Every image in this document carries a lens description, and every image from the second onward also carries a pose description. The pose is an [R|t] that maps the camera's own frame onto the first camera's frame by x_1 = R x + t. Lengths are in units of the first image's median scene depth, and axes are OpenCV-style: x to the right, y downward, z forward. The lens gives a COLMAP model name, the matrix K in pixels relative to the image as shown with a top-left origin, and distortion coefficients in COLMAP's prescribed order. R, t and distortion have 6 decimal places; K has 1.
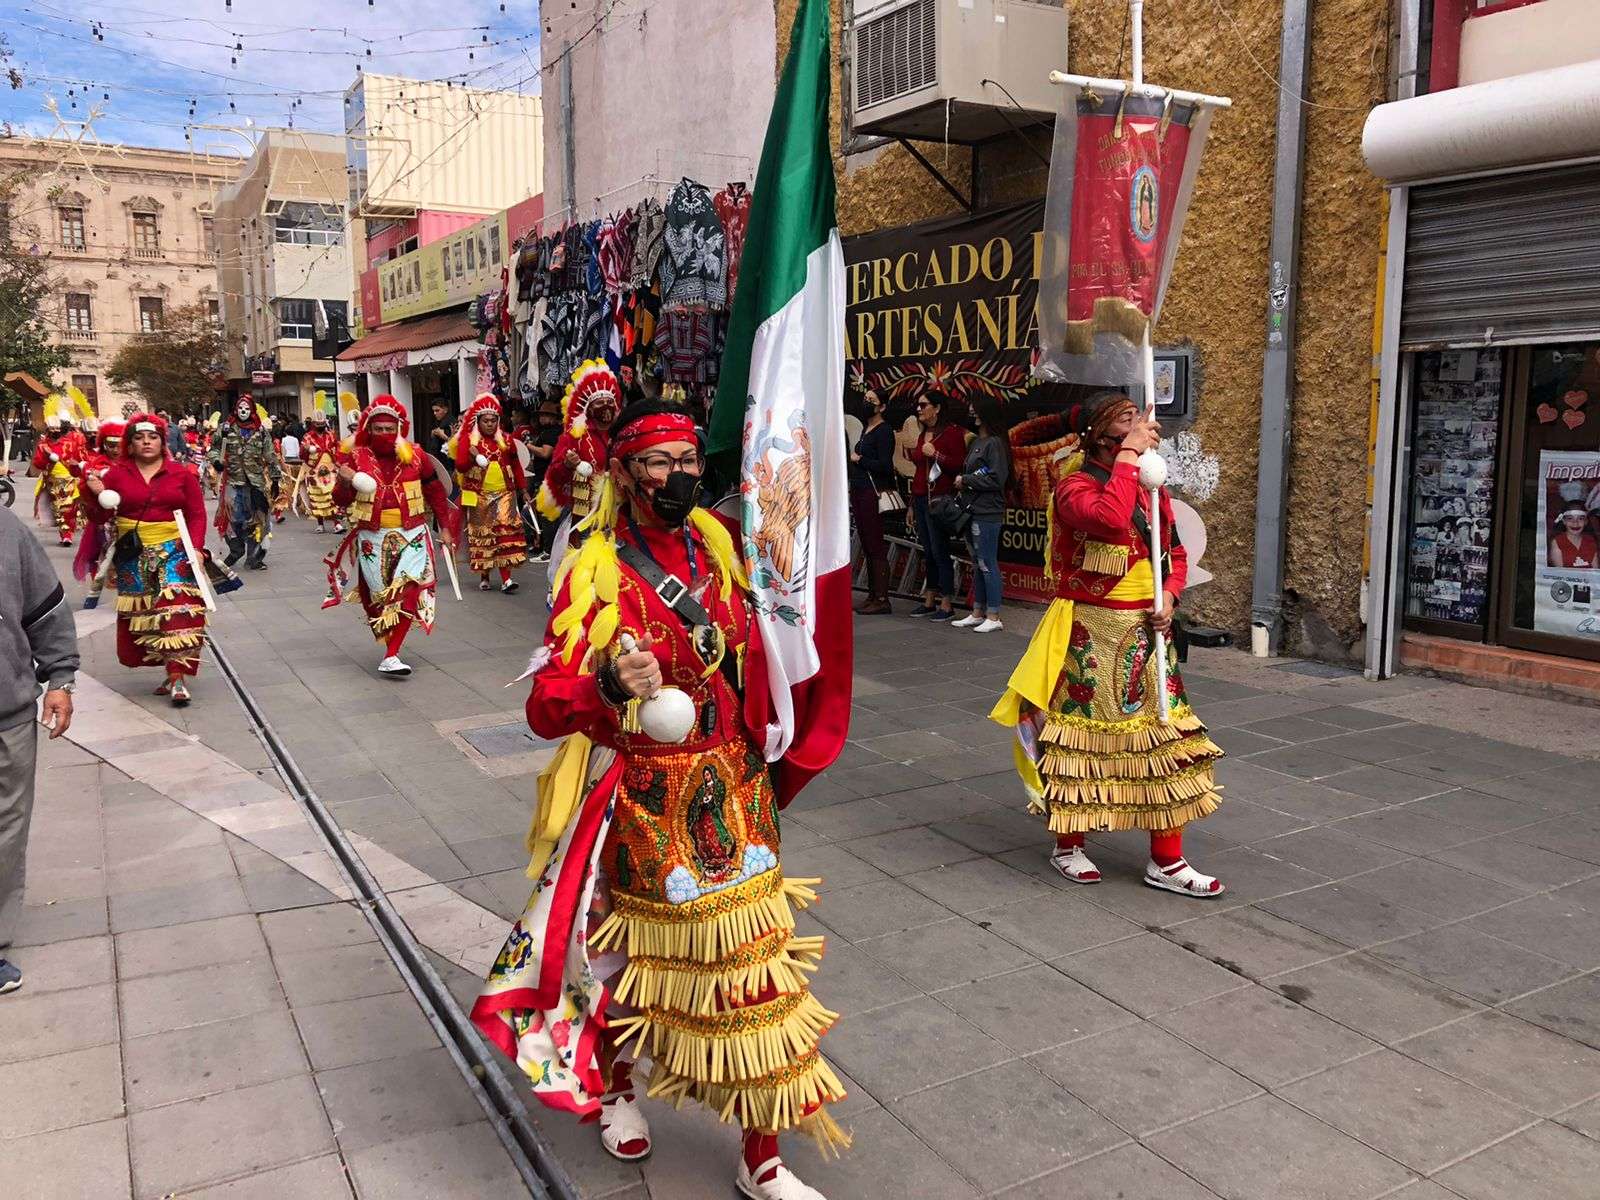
lens RADIAL K [[1278.3, 0, 797.3], [0, 1278.3, 604.9], [0, 0, 1]] dist [0.038970, 0.010742]
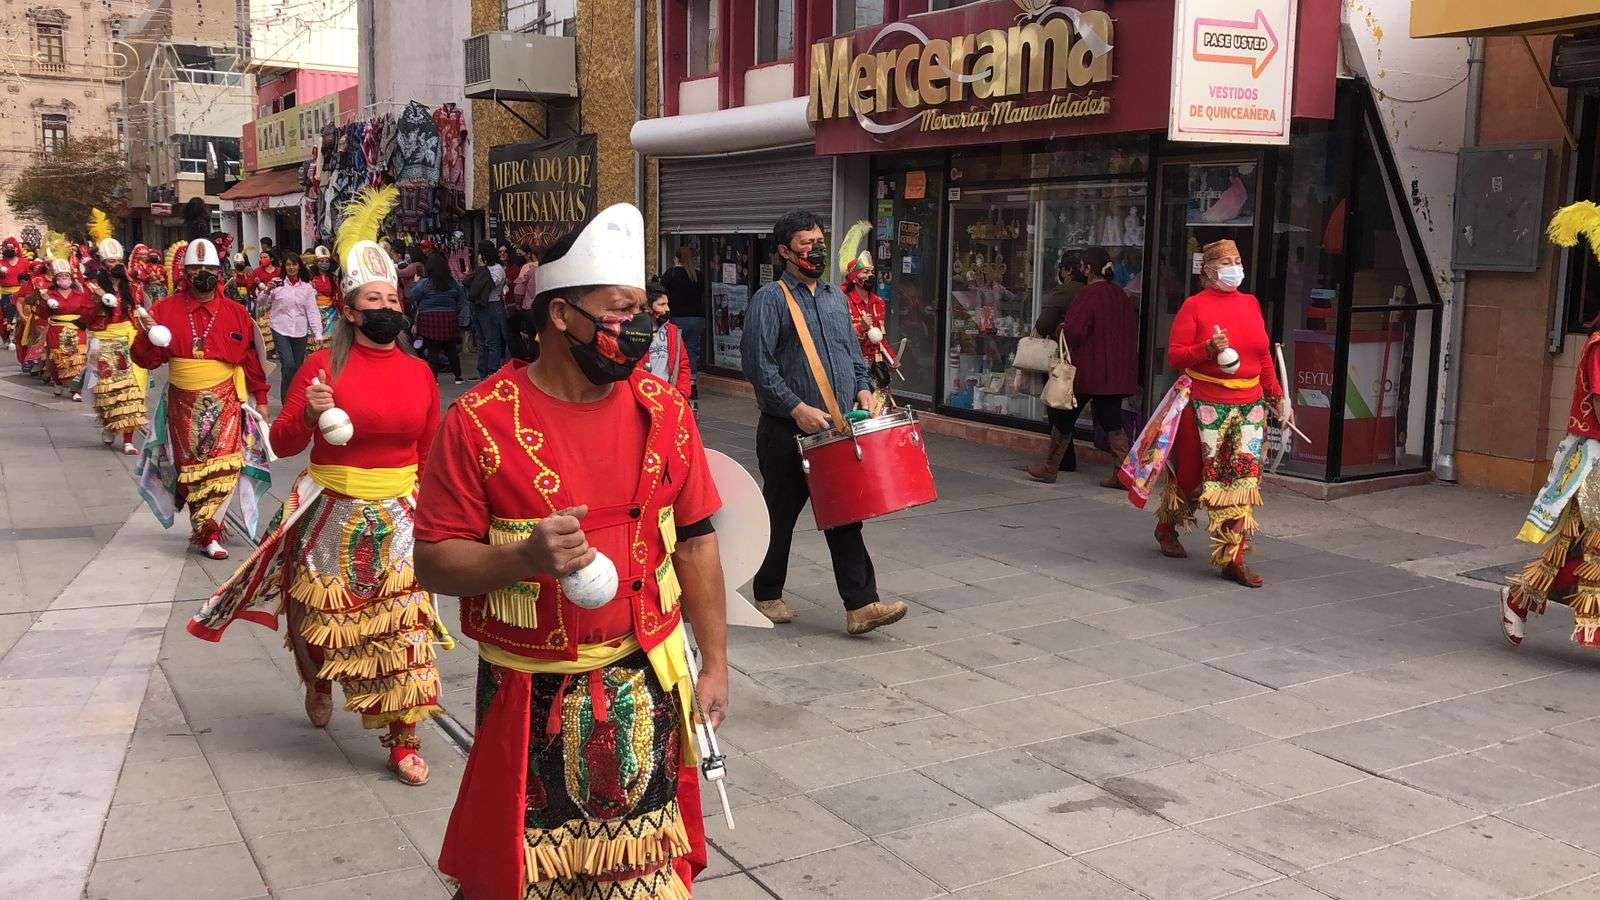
lens RADIAL K [[1447.2, 0, 802.0], [0, 1447.2, 444.9], [0, 0, 1]] dist [0.090623, -0.003224]
pose [[0.999770, 0.019774, 0.008346, 0.276353], [-0.019618, 0.999639, -0.018373, 0.077773], [-0.008706, 0.018205, 0.999796, -0.559765]]
